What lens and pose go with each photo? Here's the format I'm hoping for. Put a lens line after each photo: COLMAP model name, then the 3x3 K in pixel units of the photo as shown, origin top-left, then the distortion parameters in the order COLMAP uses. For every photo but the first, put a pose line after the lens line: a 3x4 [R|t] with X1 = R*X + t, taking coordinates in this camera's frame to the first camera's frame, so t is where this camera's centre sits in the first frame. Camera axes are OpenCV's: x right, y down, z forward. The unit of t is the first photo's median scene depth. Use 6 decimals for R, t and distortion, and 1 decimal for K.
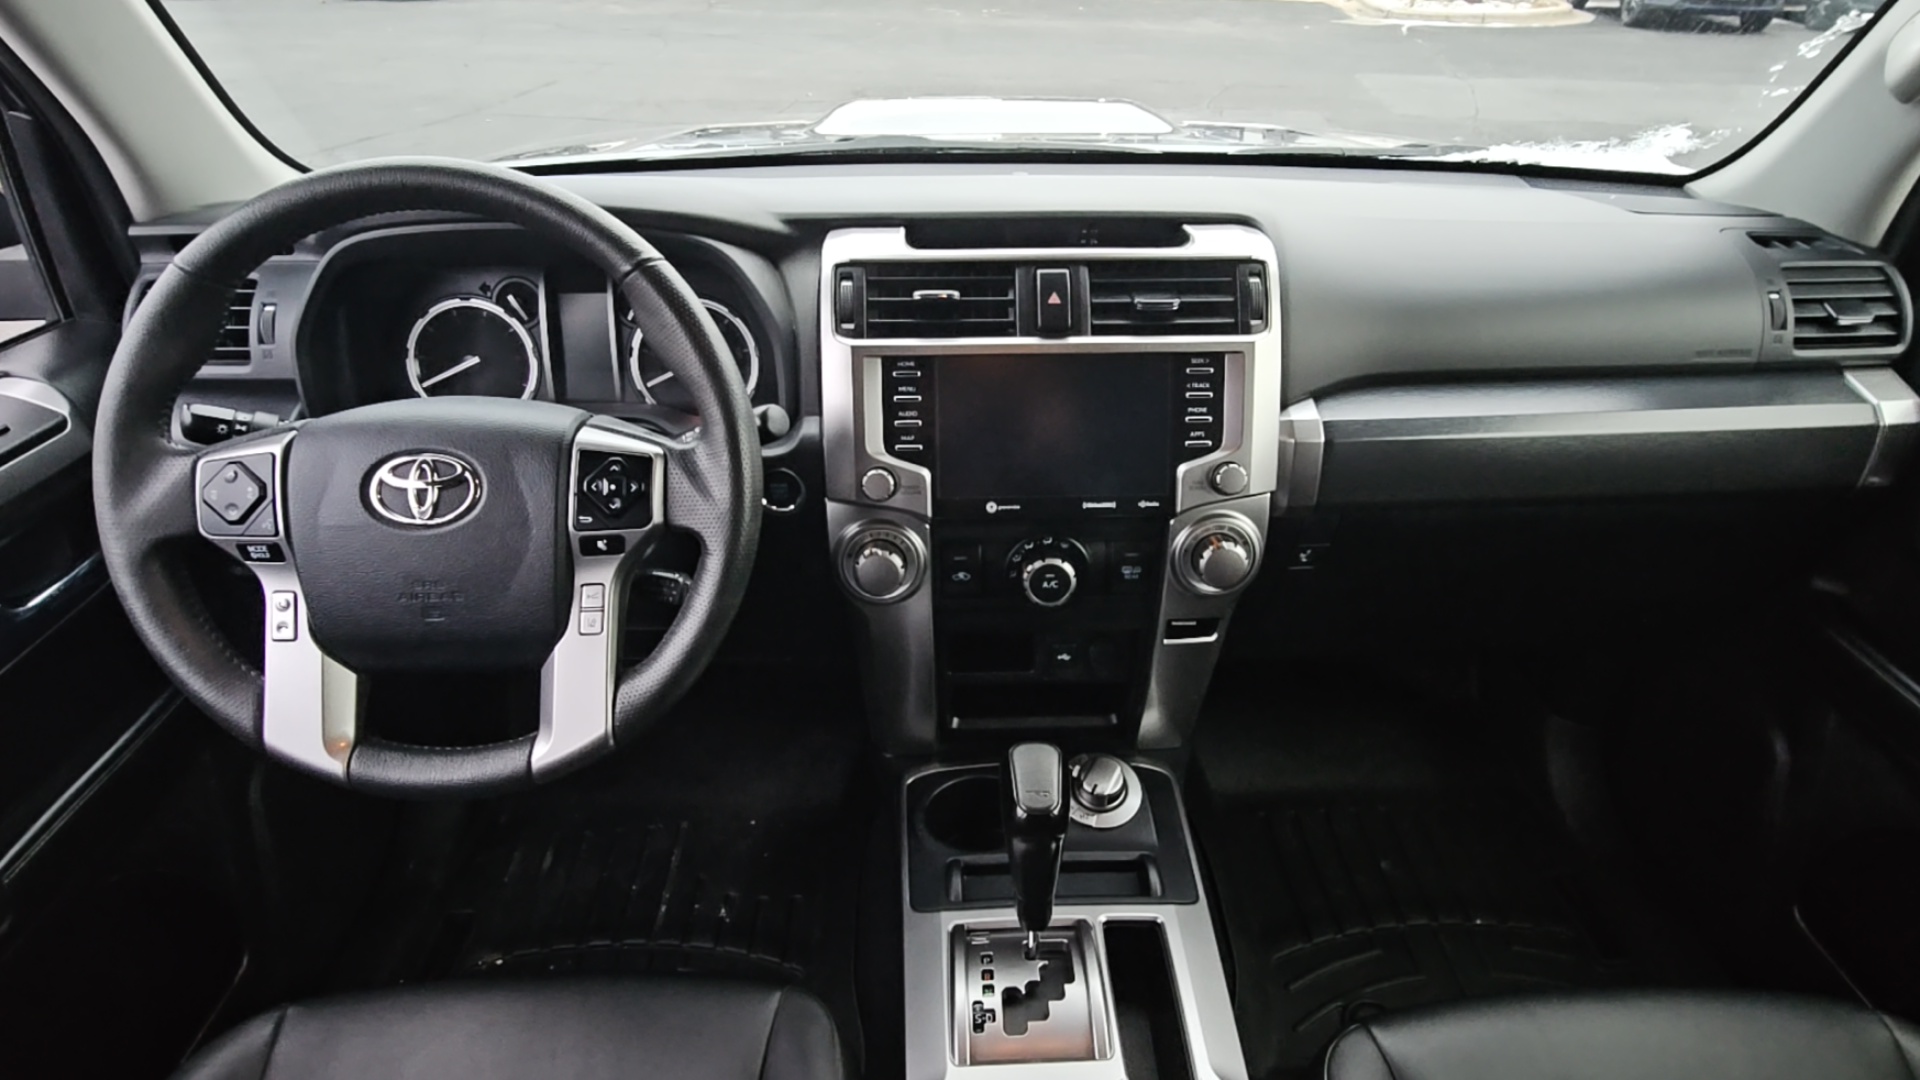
lens RADIAL K [[1021.0, 0, 983.5], [0, 1021.0, 543.4], [0, 0, 1]] dist [0.006203, -0.003150]
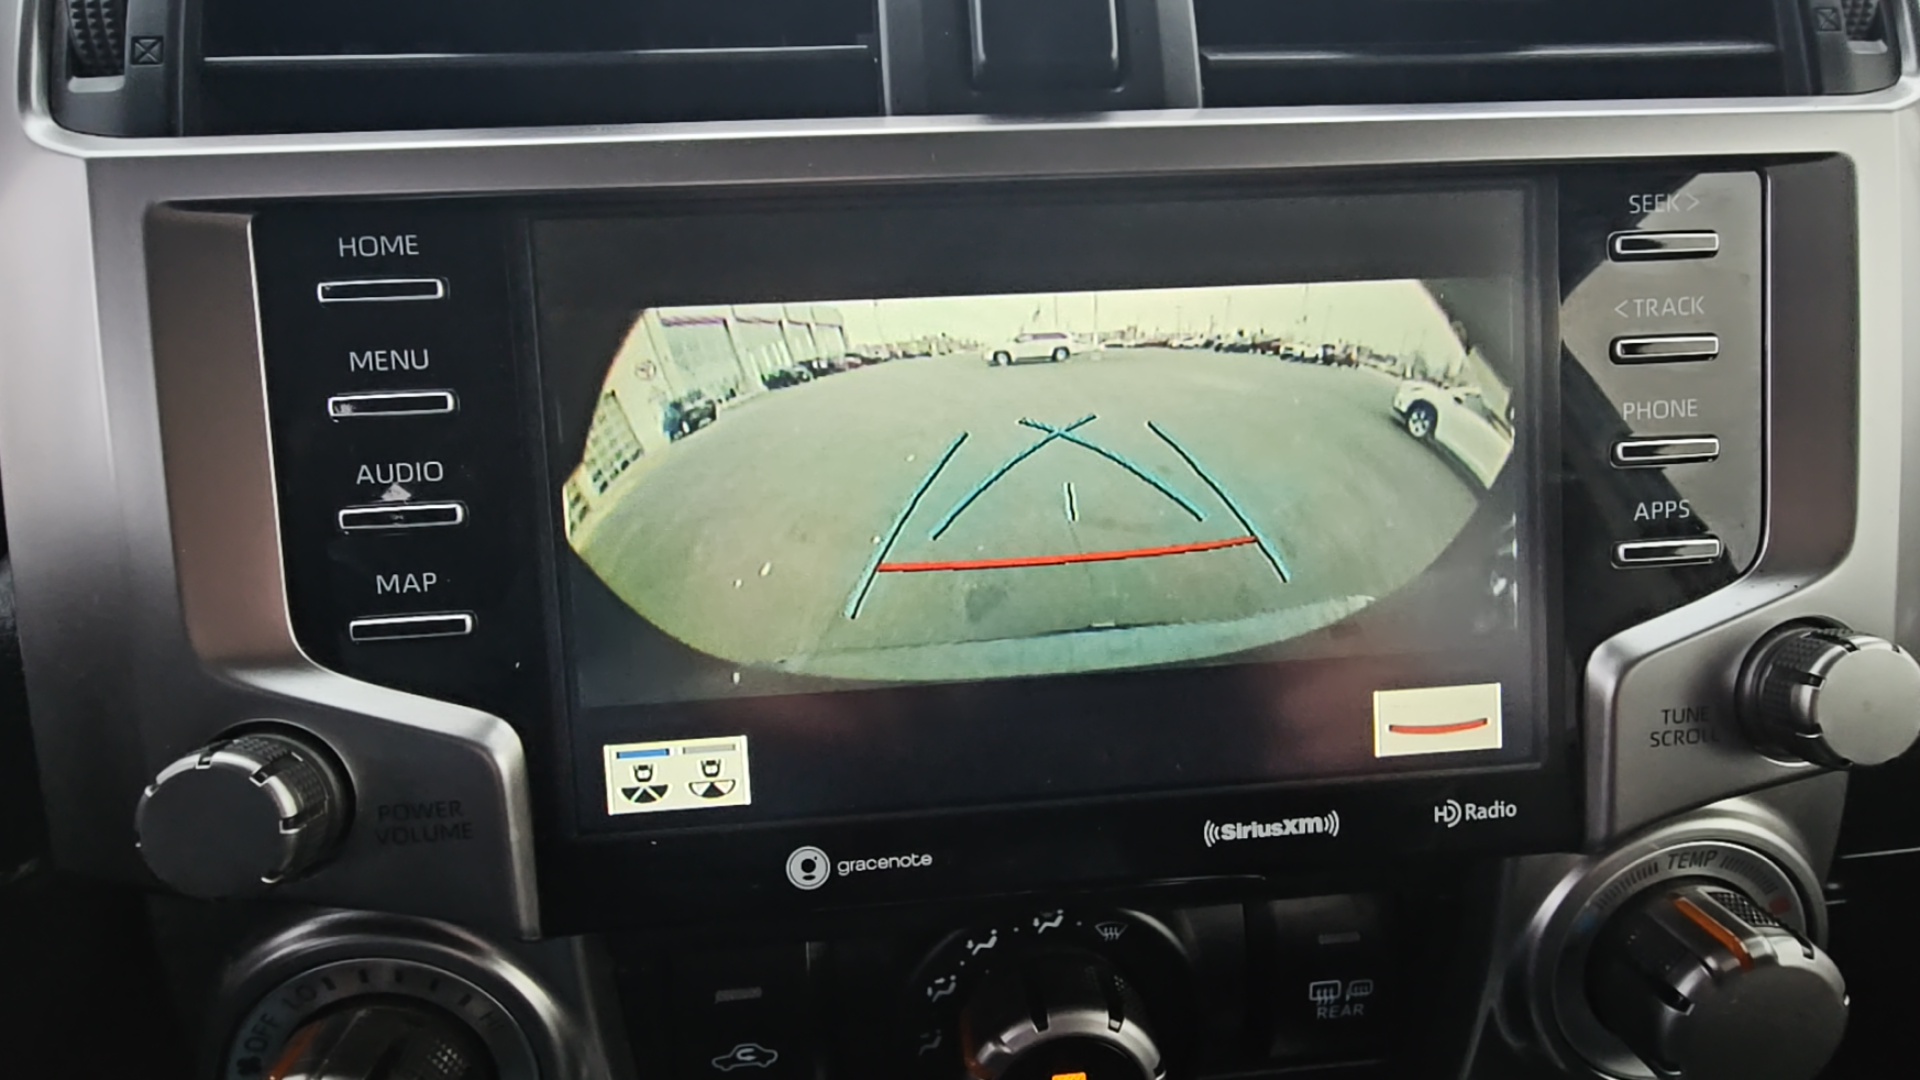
lens RADIAL K [[1021.0, 0, 983.5], [0, 1021.0, 543.4], [0, 0, 1]] dist [0.006203, -0.003150]
pose [[0.998422, -0.042016, 0.037259, 0.042601], [0.045617, 0.993765, -0.101732, -0.084536], [-0.032752, 0.103271, 0.994114, 0.785111]]
